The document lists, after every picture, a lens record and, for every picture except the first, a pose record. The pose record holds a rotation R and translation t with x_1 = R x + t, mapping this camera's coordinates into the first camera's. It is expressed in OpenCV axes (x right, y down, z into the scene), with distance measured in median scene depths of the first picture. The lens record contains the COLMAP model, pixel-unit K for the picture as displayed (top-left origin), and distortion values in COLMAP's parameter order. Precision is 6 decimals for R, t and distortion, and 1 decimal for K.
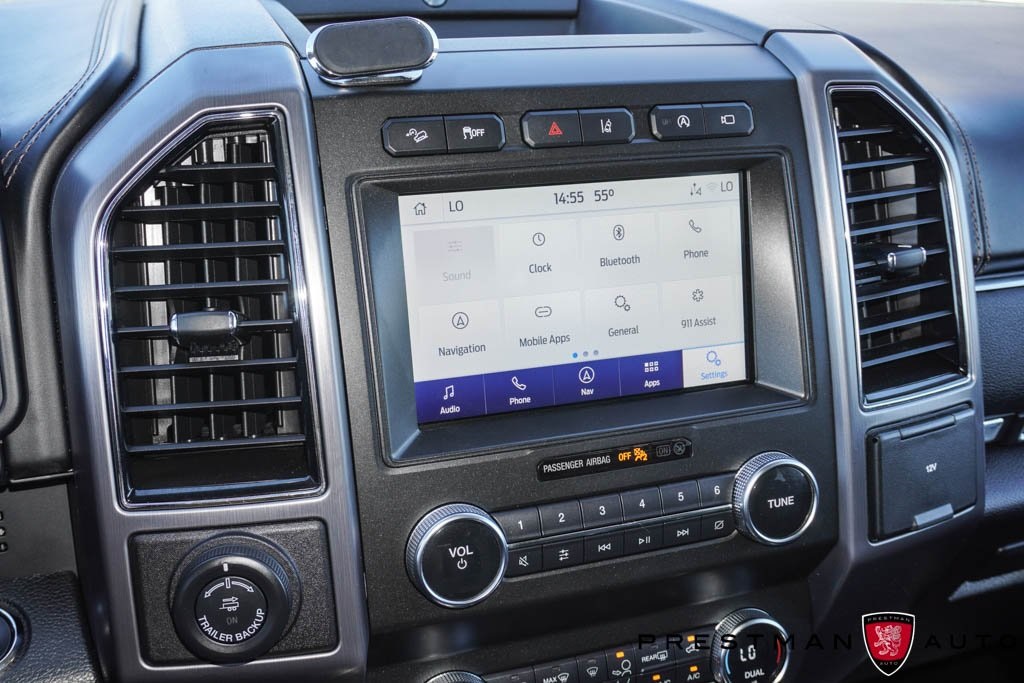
lens RADIAL K [[1111.0, 0, 520.3], [0, 1111.0, 346.2], [0, 0, 1]] dist [-0.003578, 0.000000]
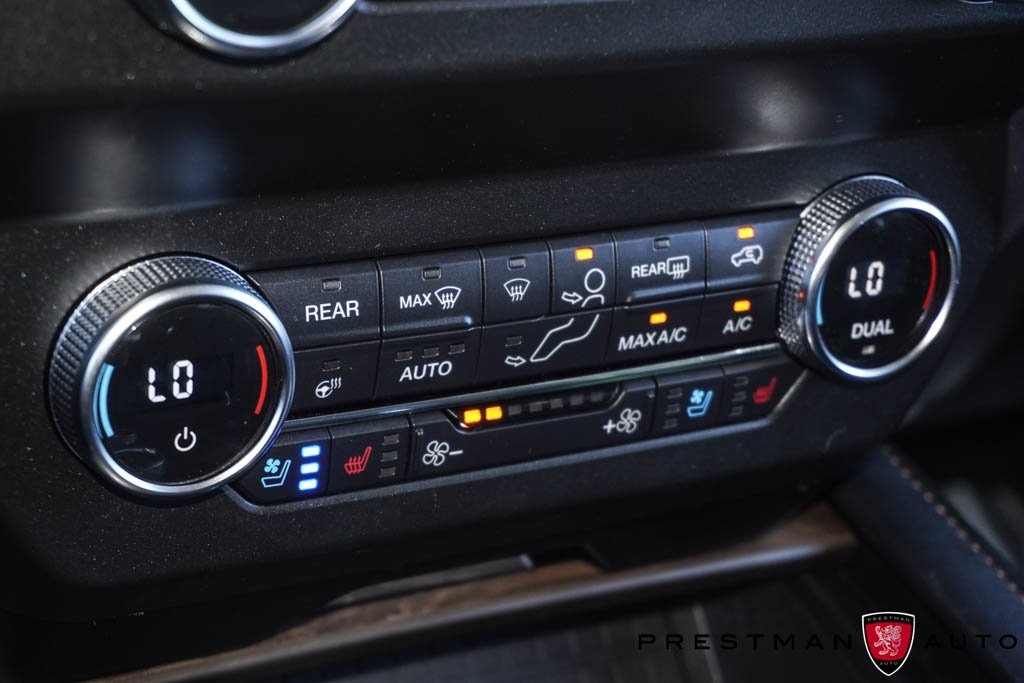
lens RADIAL K [[2214.4, 0, 515.2], [0, 2214.4, 345.8], [0, 0, 1]] dist [-0.009622, 0.000000]
pose [[0.973905, 0.058518, 0.219280, -0.114124], [-0.105068, 0.972666, 0.207078, 0.156308], [-0.201169, -0.224714, 0.953433, 0.251124]]
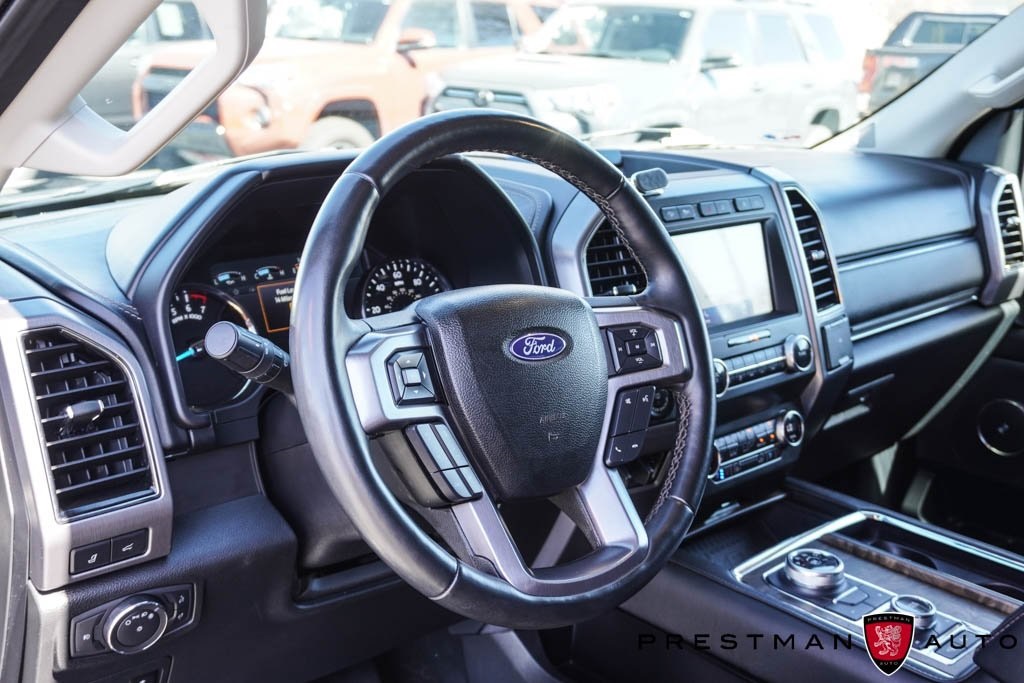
lens RADIAL K [[1119.0, 0, 520.5], [0, 1119.0, 342.5], [0, 0, 1]] dist [-0.007525, 0.000000]
pose [[0.922749, -0.104747, 0.370895, -1.278865], [0.153582, 0.982584, -0.104597, 0.285379], [-0.353479, 0.153479, 0.922766, -1.086706]]
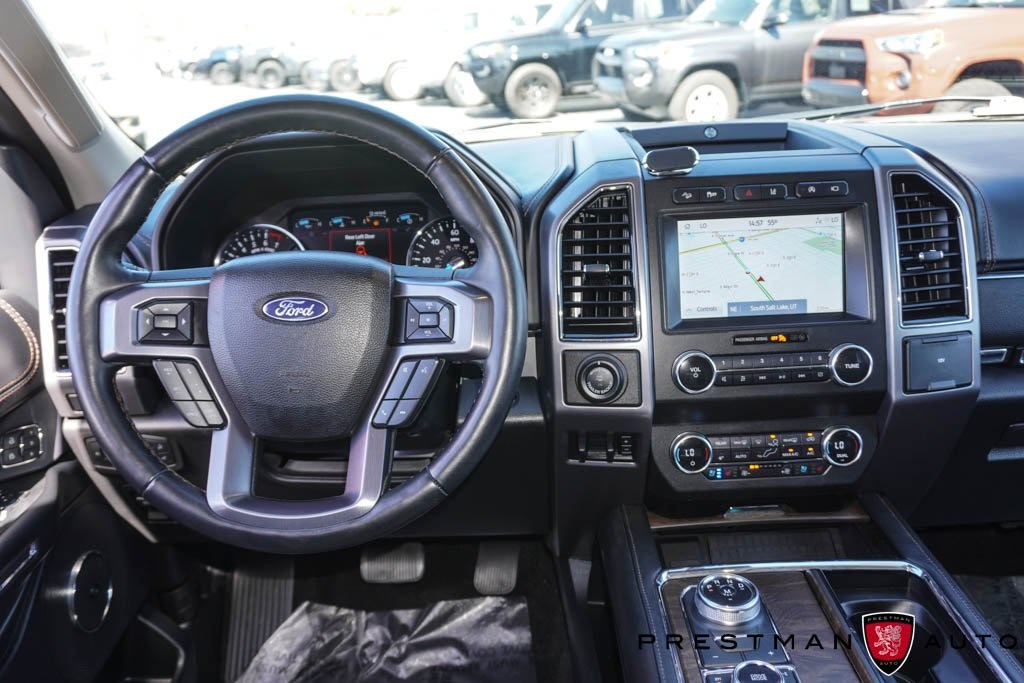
lens RADIAL K [[871.0, 0, 515.4], [0, 871.0, 338.8], [0, 0, 1]] dist [-0.000995, 0.009741]
pose [[0.941206, 0.046283, -0.334648, 0.187437], [-0.066116, 0.996651, -0.048115, 0.216564], [0.331301, 0.067411, 0.941114, -0.806066]]
